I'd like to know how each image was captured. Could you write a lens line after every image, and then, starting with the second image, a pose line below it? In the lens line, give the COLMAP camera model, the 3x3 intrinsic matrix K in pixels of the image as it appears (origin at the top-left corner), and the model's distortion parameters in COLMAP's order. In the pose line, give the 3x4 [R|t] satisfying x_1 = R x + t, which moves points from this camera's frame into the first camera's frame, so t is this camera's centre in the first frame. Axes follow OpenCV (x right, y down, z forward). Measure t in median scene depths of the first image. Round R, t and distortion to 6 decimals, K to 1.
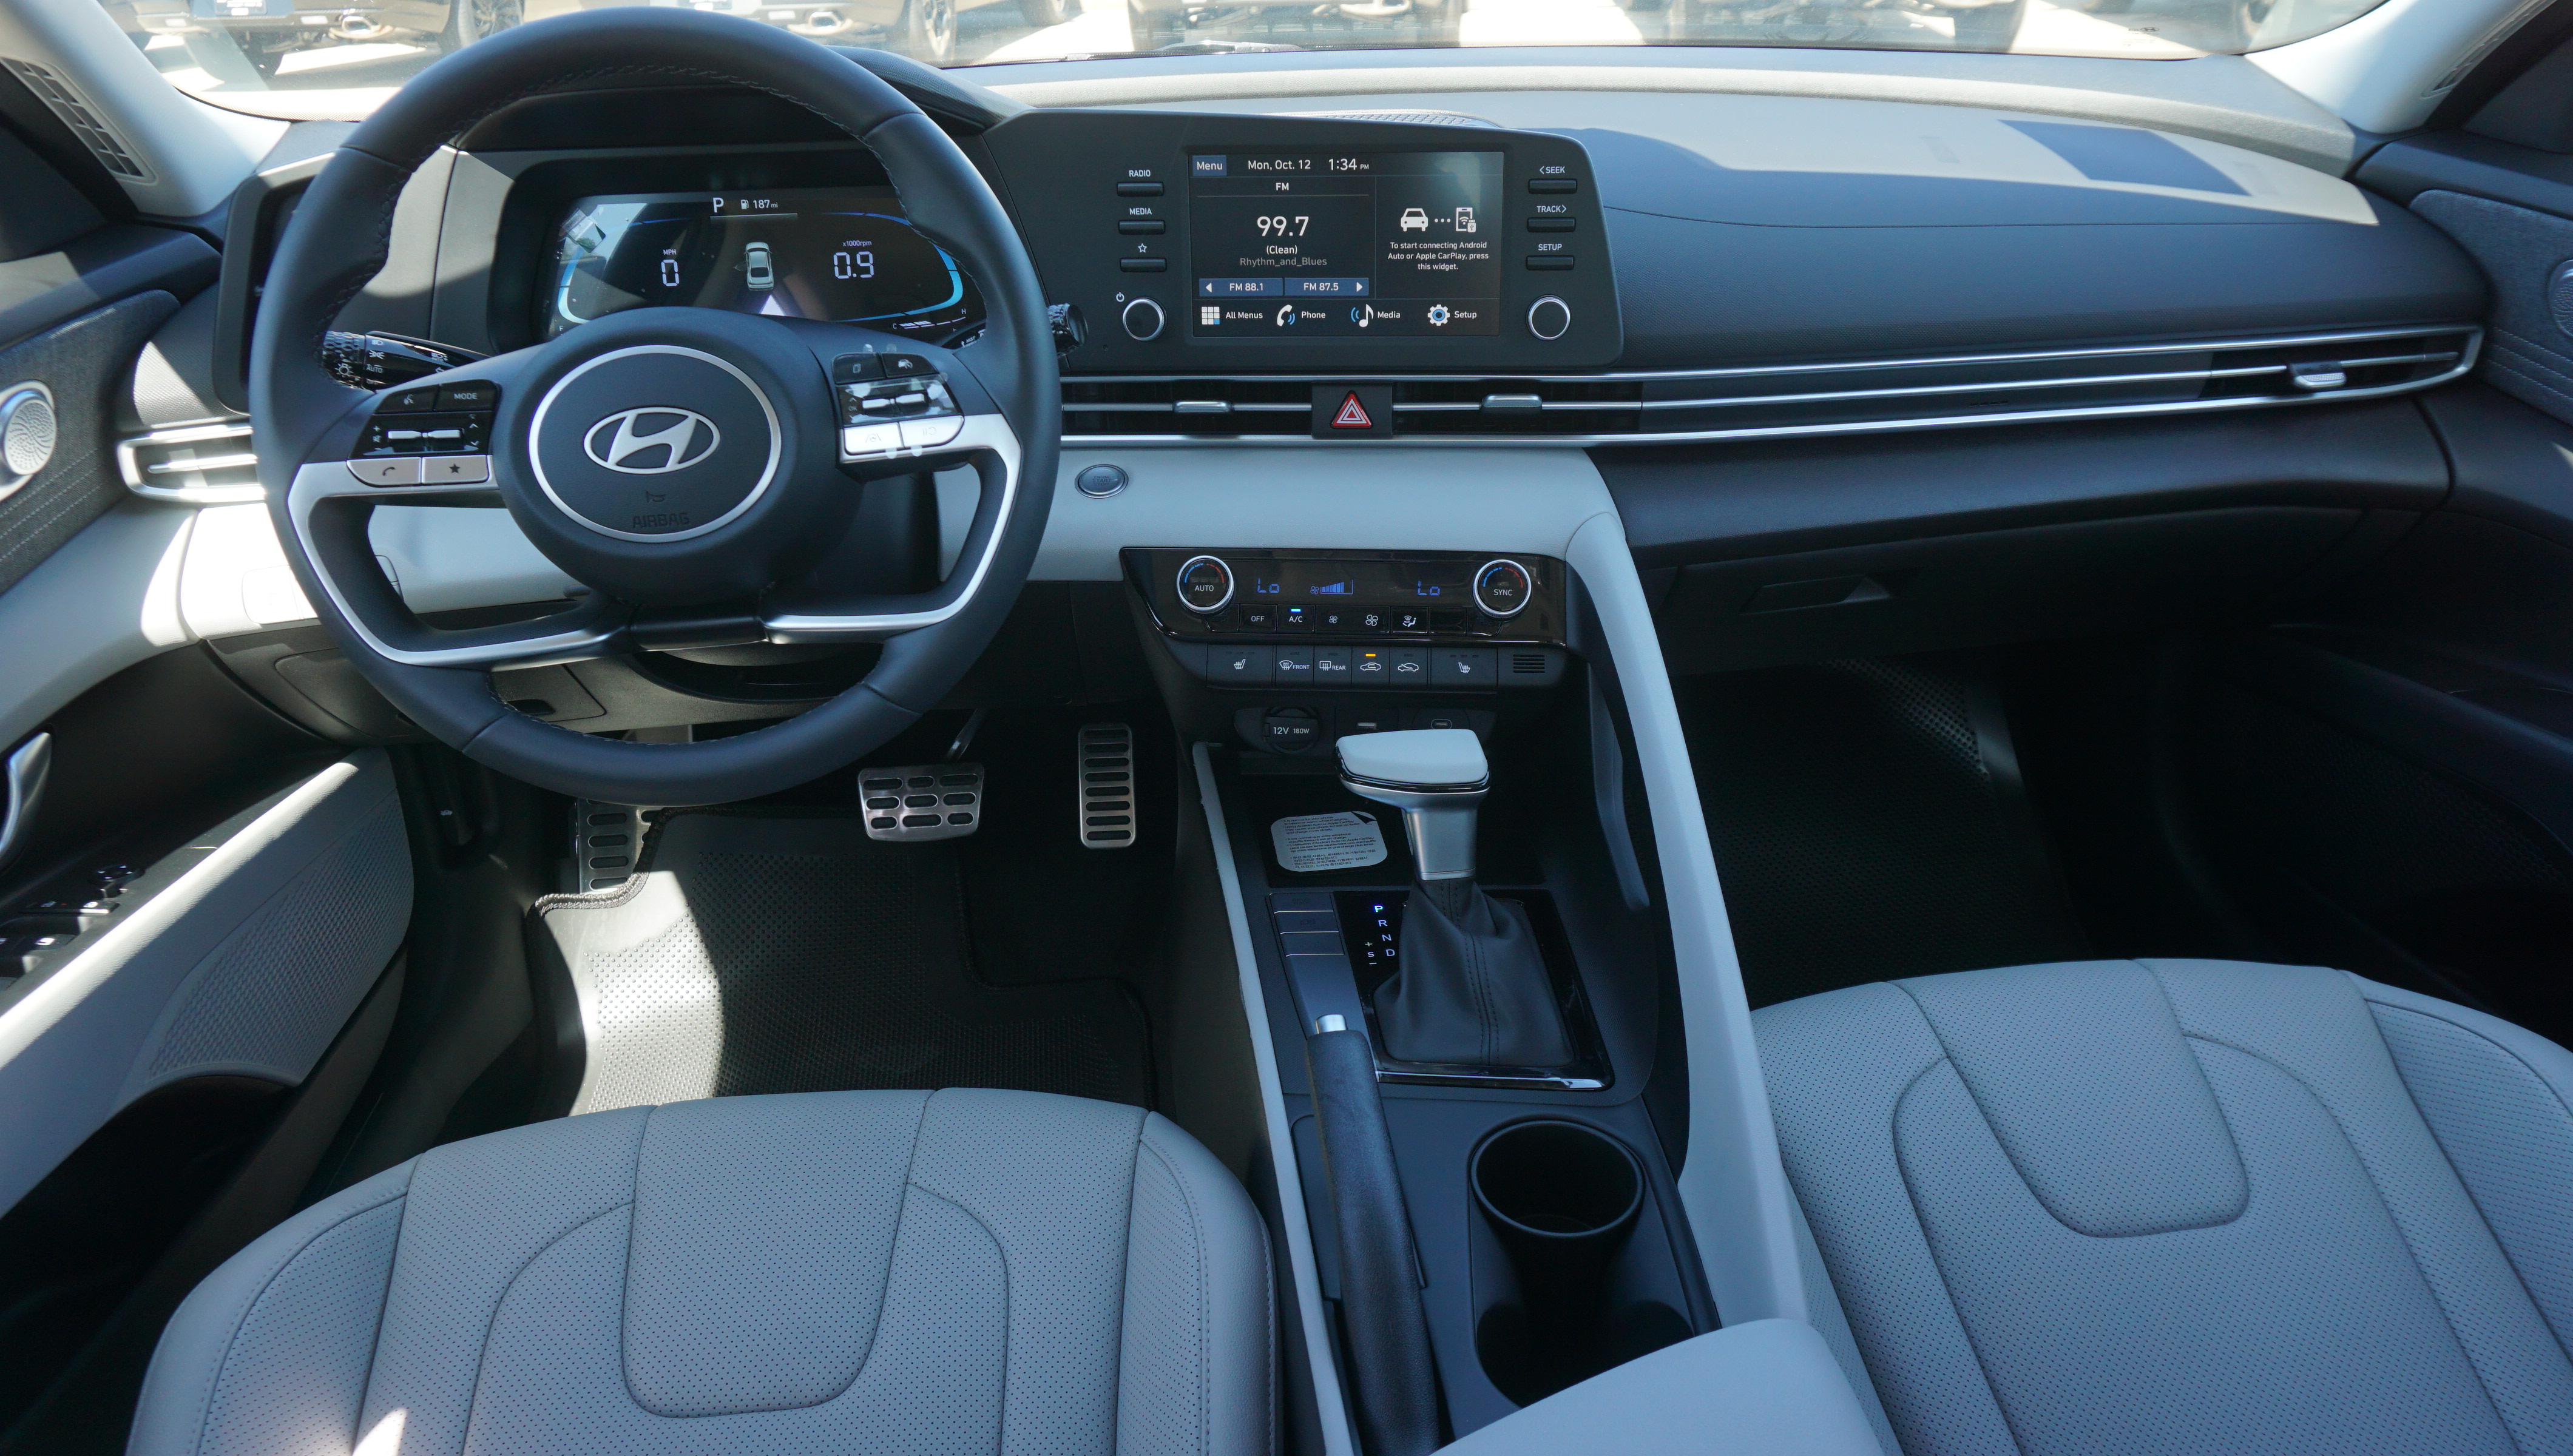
lens RADIAL K [[1746.0, 0, 1275.8], [0, 1746.0, 740.0], [0, 0, 1]] dist [-0.044296, 0.039508]
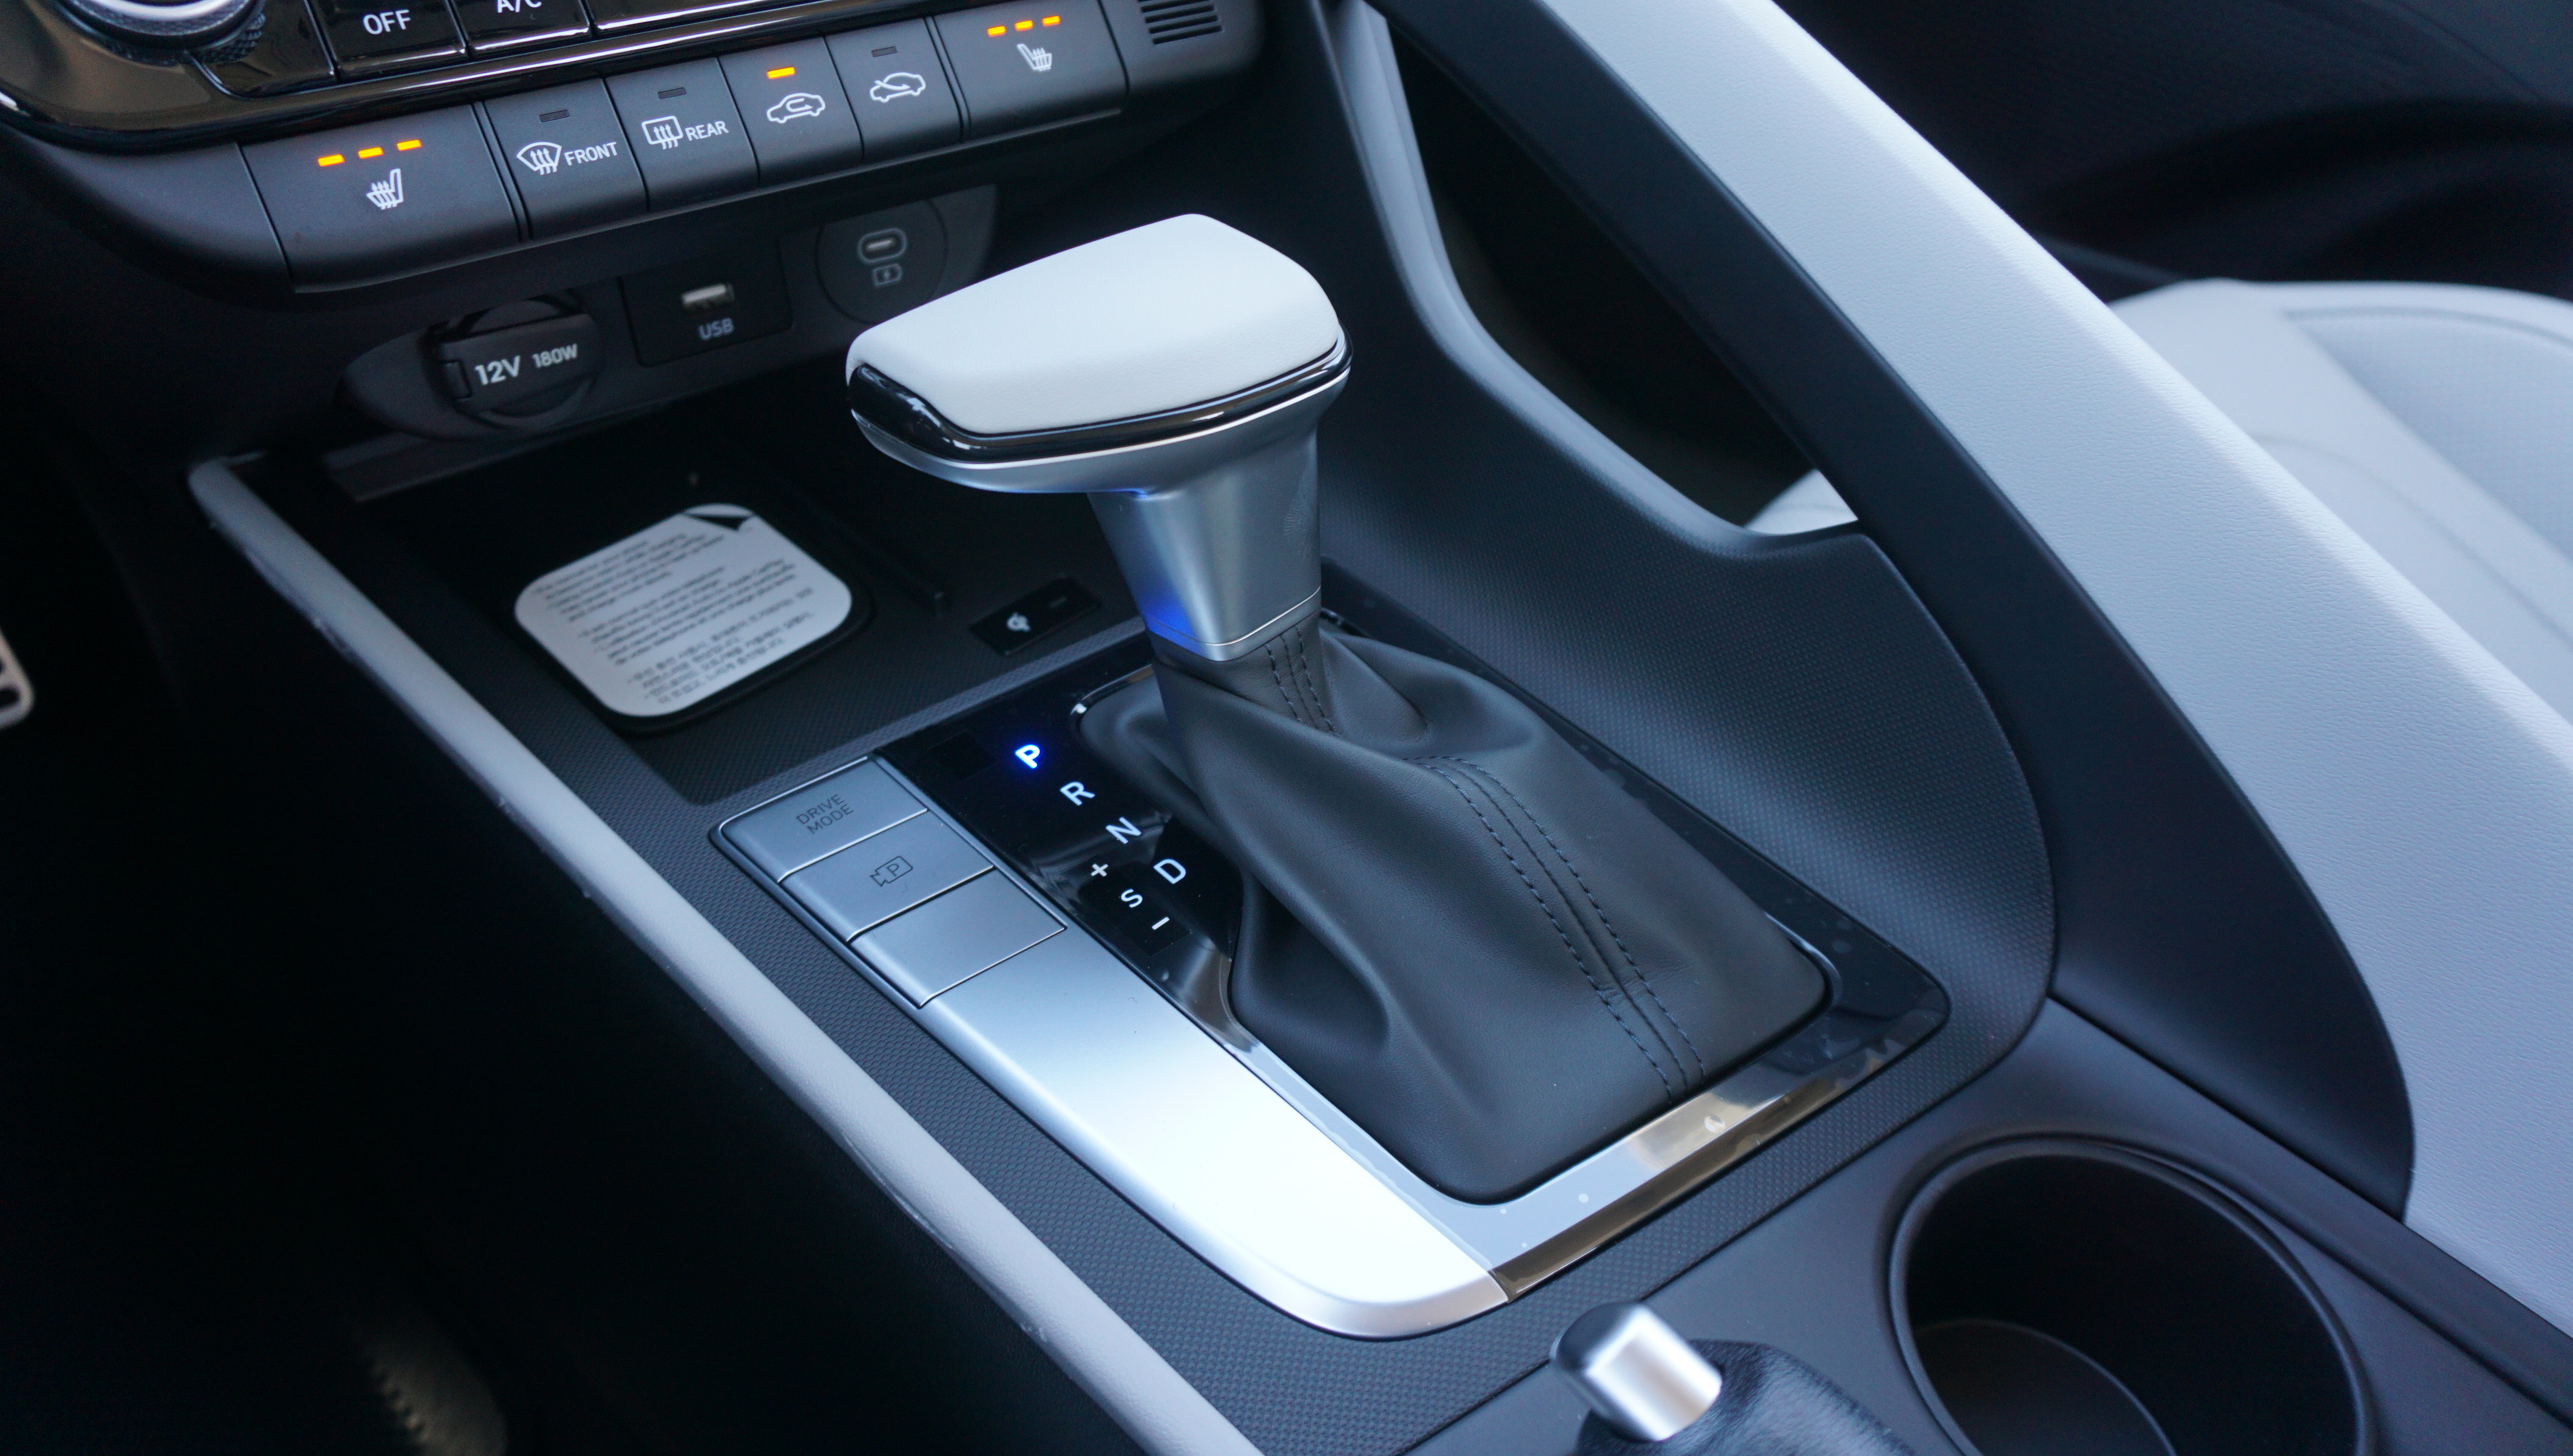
lens RADIAL K [[1746.0, 0, 1284.6], [0, 1746.0, 718.9], [0, 0, 1]] dist [-0.044296, 0.039508]
pose [[0.771589, -0.379475, 0.510538, -0.088281], [0.224993, 0.913503, 0.338955, -0.026457], [-0.595002, -0.146666, 0.790229, 0.664922]]
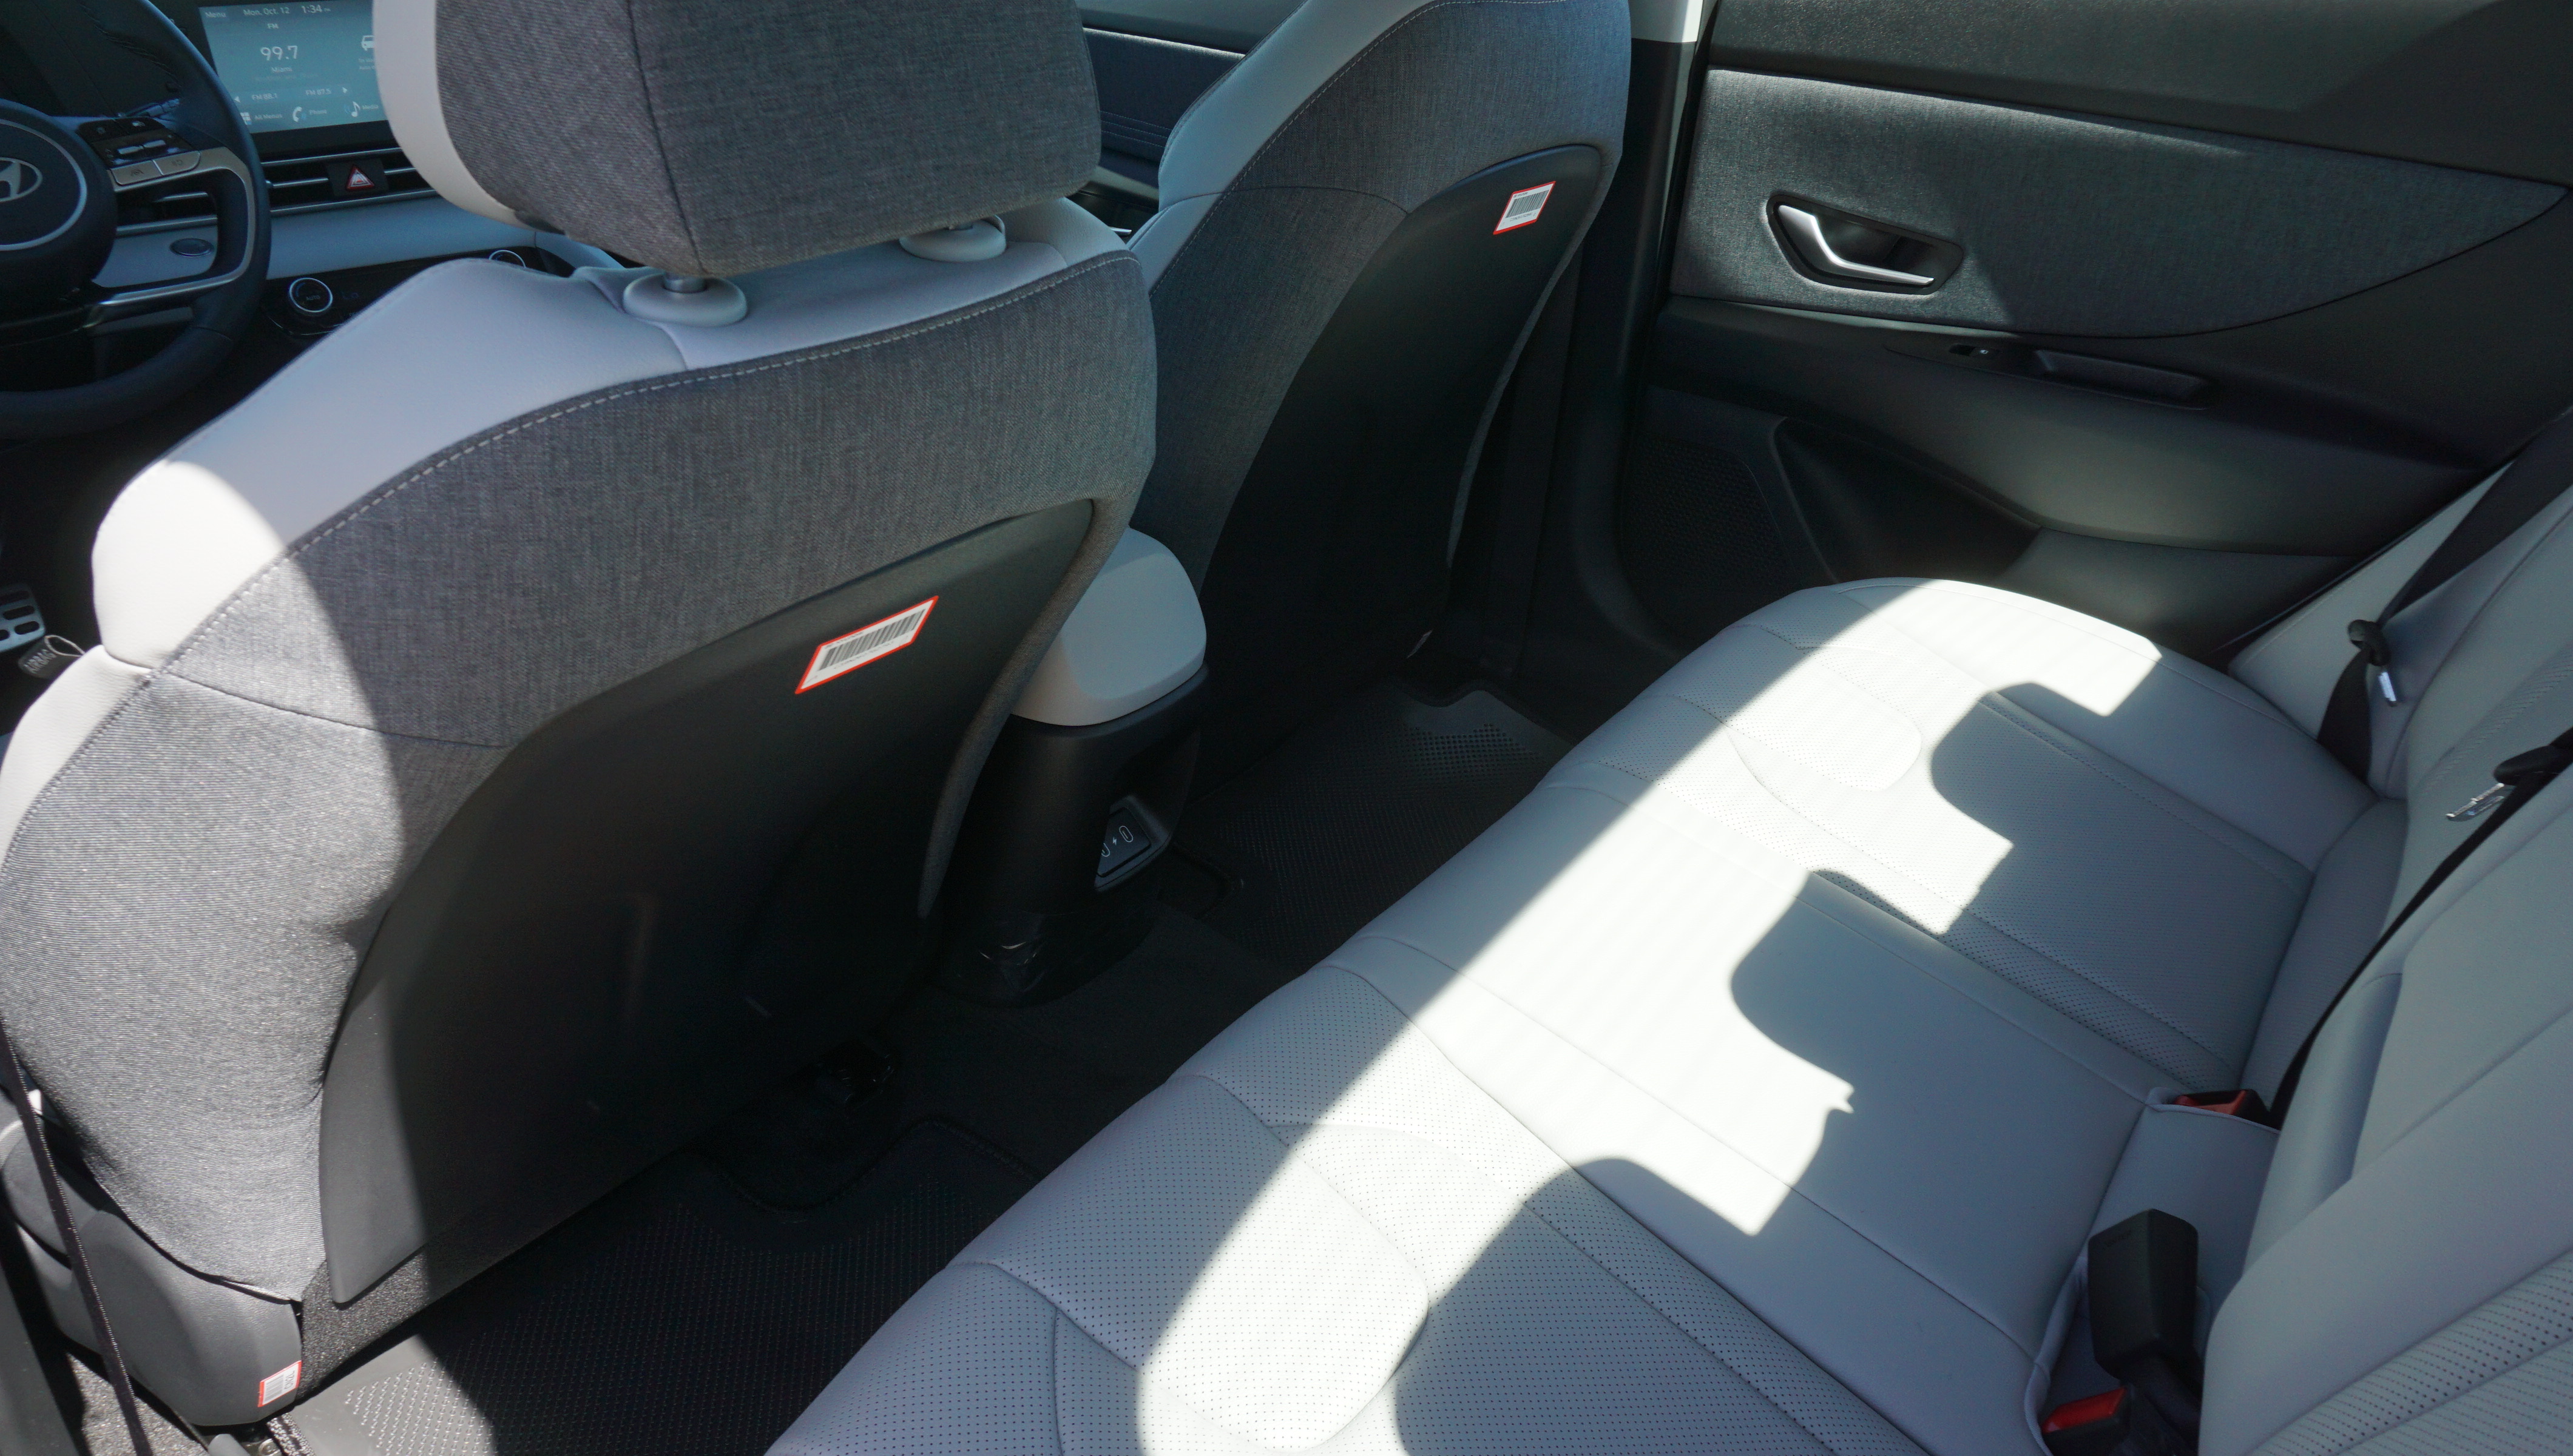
lens RADIAL K [[1746.0, 0, 1280.2], [0, 1746.0, 712.9], [0, 0, 1]] dist [-0.044296, 0.039508]
pose [[0.681014, -0.310818, 0.663032, -0.561401], [0.320178, 0.940699, 0.112122, 0.342315], [-0.658564, 0.135931, 0.740146, -0.578945]]
